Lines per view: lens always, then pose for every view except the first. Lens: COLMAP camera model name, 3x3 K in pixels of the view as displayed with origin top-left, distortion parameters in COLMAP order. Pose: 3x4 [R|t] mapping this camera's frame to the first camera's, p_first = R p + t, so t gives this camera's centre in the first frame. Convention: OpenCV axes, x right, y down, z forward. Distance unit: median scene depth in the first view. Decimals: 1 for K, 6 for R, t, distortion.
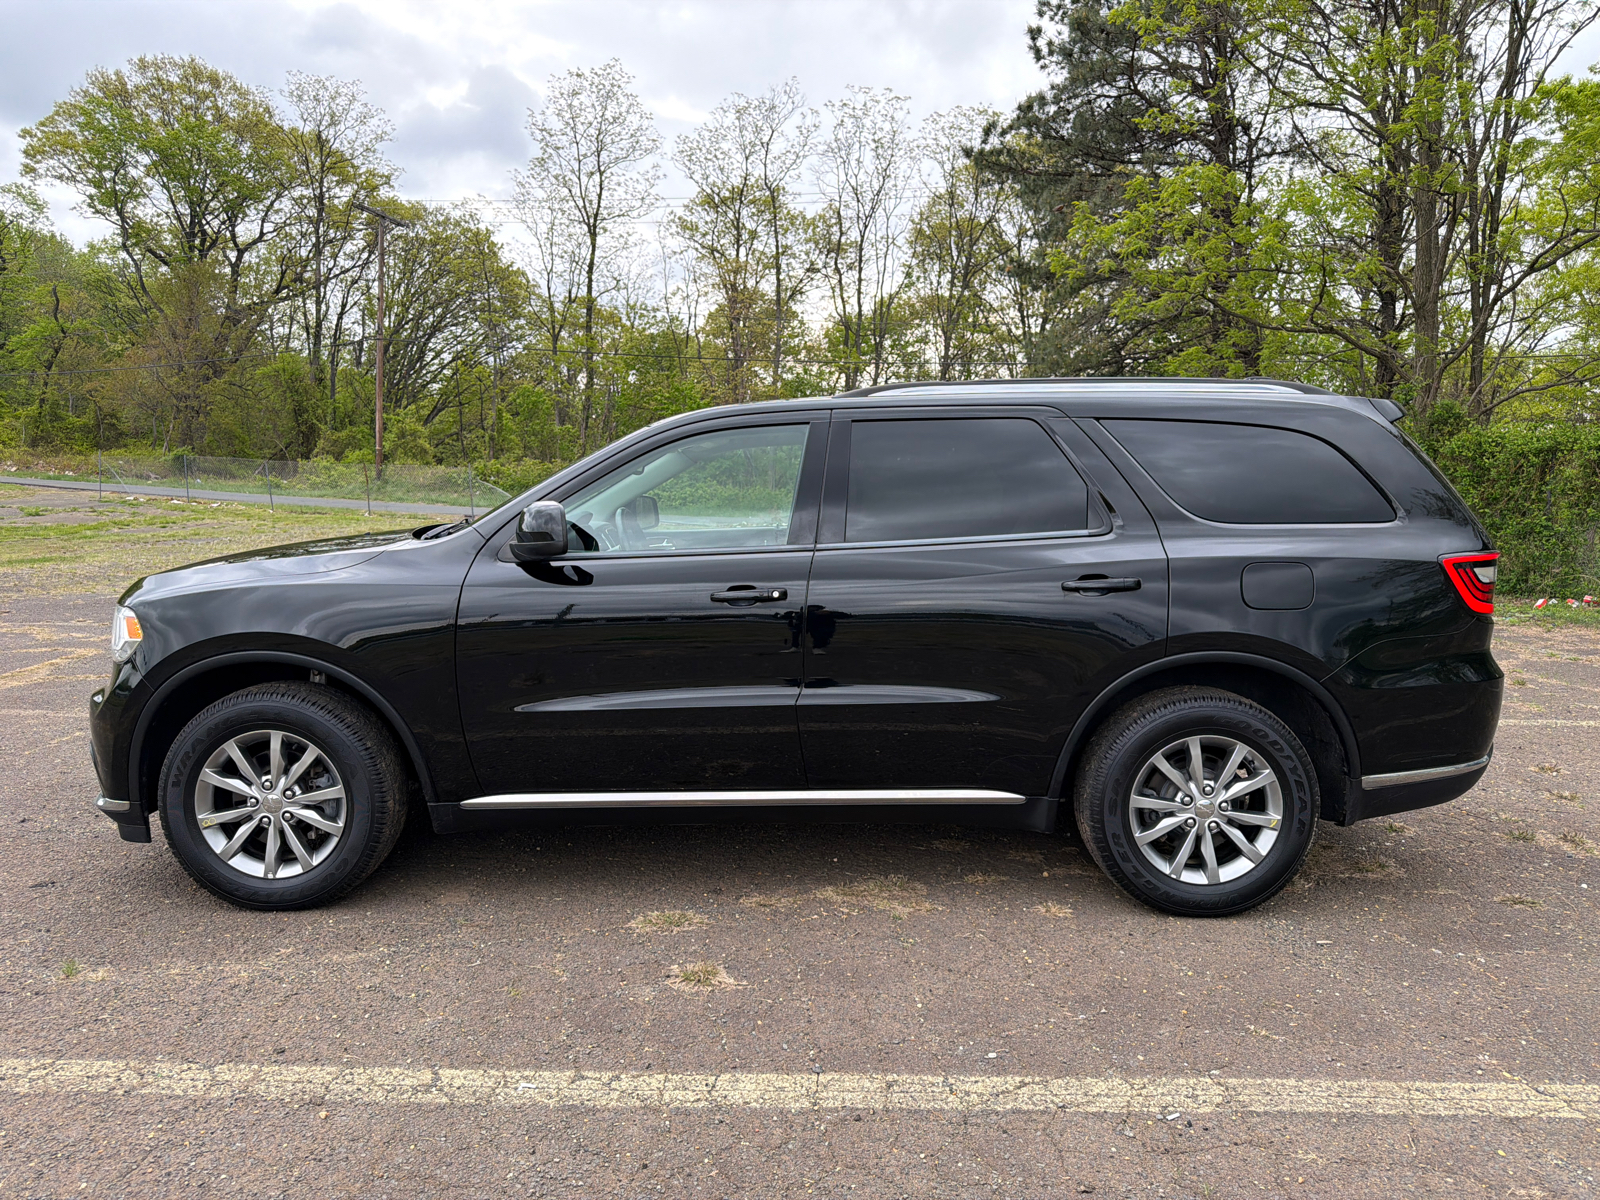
lens RADIAL K [[1171.8, 0, 798.6], [0, 1171.8, 627.6], [0, 0, 1]] dist [0.034220, -0.036700]
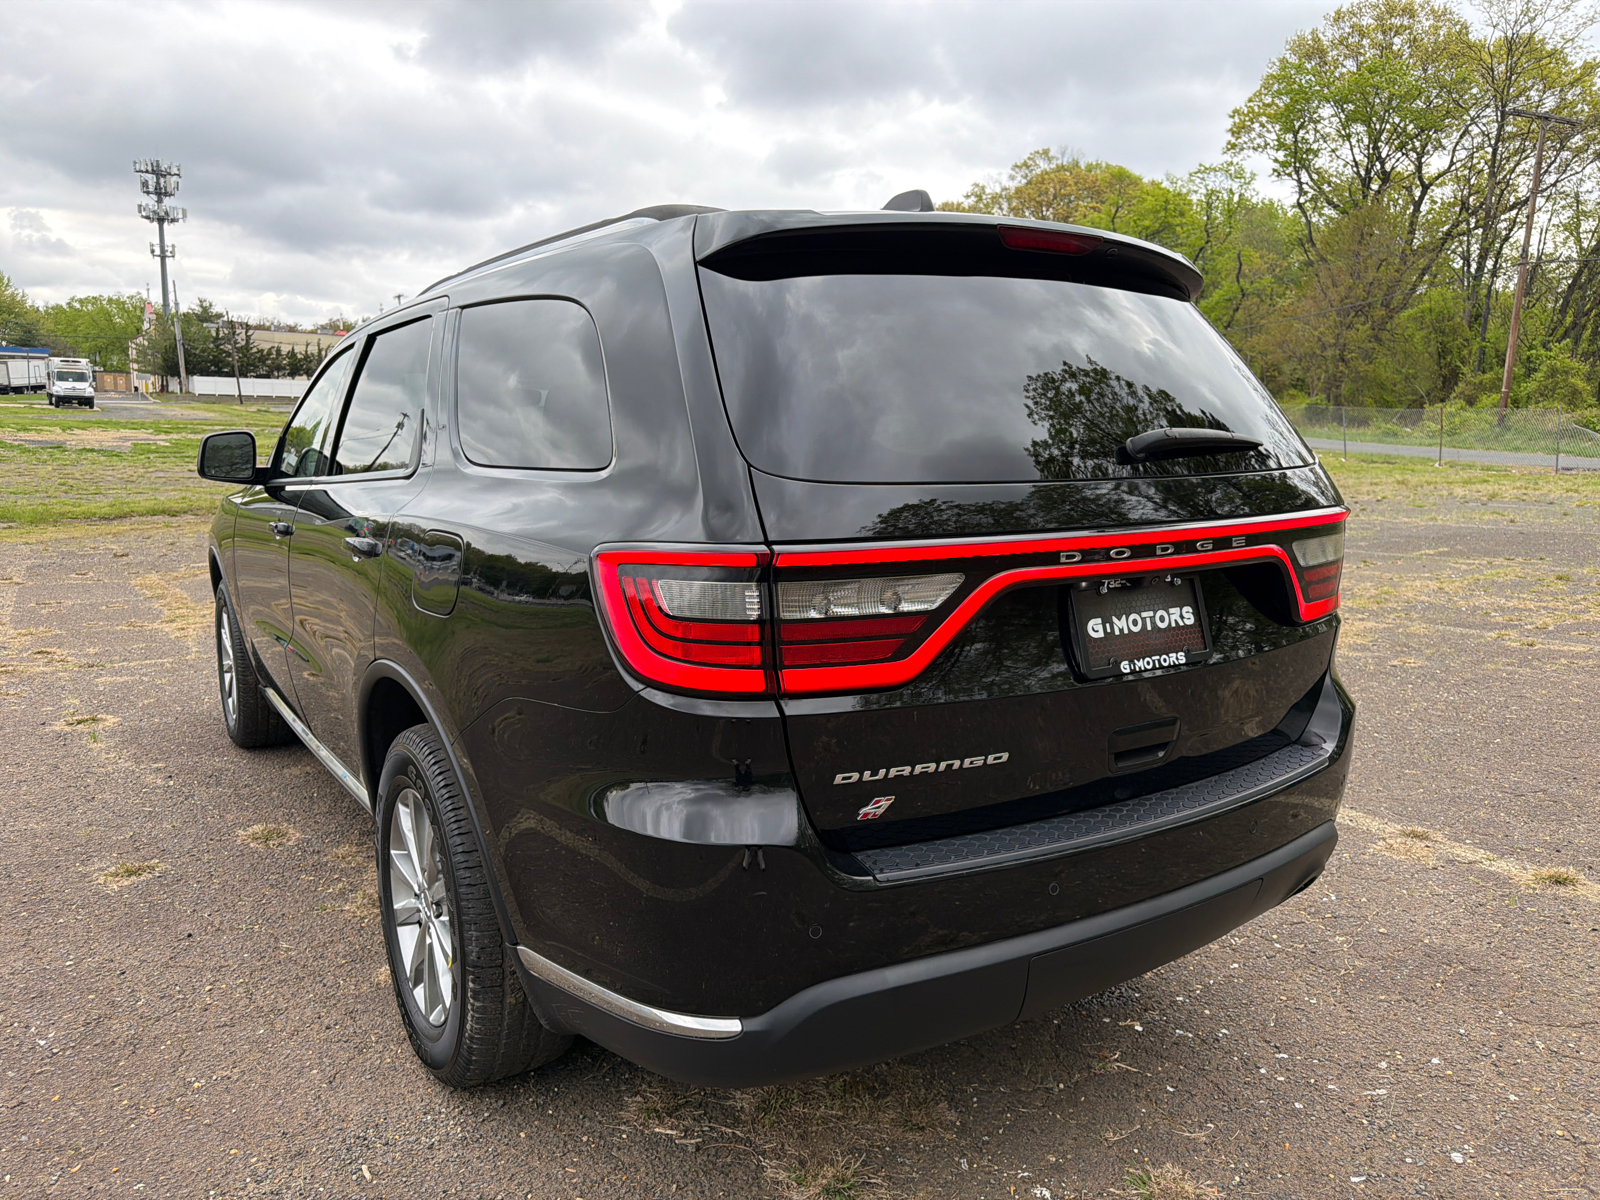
lens RADIAL K [[1171.8, 0, 806.0], [0, 1171.8, 614.9], [0, 0, 1]] dist [0.034220, -0.036700]
pose [[0.547115, 0.120303, -0.828368, 0.092572], [-0.095260, 0.992138, 0.081171, -0.007772], [0.831620, 0.034500, 0.554273, 0.080357]]
